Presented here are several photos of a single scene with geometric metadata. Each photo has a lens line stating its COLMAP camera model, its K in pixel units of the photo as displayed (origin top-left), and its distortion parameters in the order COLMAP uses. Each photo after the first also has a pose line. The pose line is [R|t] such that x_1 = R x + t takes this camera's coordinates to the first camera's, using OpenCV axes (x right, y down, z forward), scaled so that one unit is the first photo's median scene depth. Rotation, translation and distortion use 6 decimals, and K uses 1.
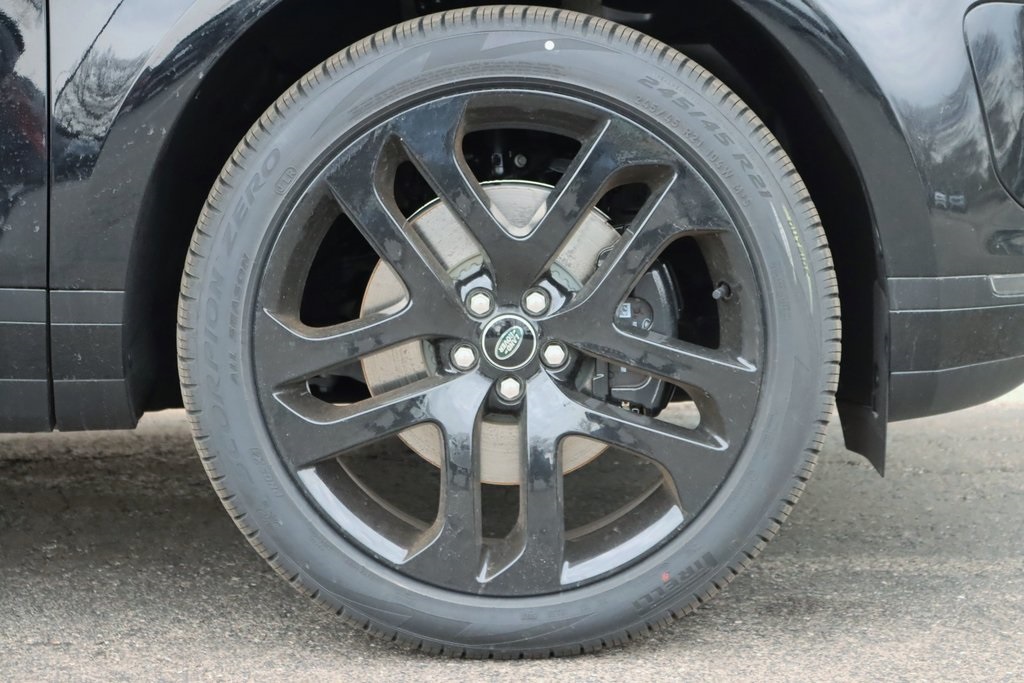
lens RADIAL K [[2405.9, 0, 512.0], [0, 2405.9, 341.5], [0, 0, 1]] dist [-0.026624, -0.123806]
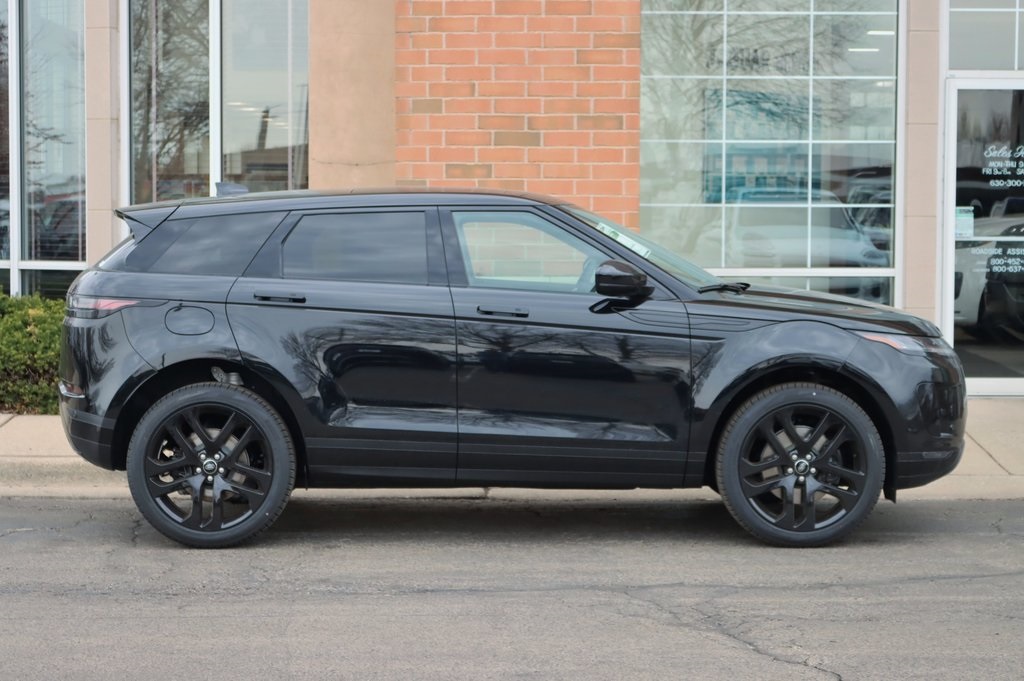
lens RADIAL K [[2339.2, 0, 512.0], [0, 2339.2, 340.5], [0, 0, 1]] dist [0.218968, 0.134393]
pose [[0.999784, 0.015280, 0.014092, -0.537482], [-0.014104, 0.996687, -0.080105, 0.109658], [-0.015270, 0.079889, 0.996687, -2.879515]]
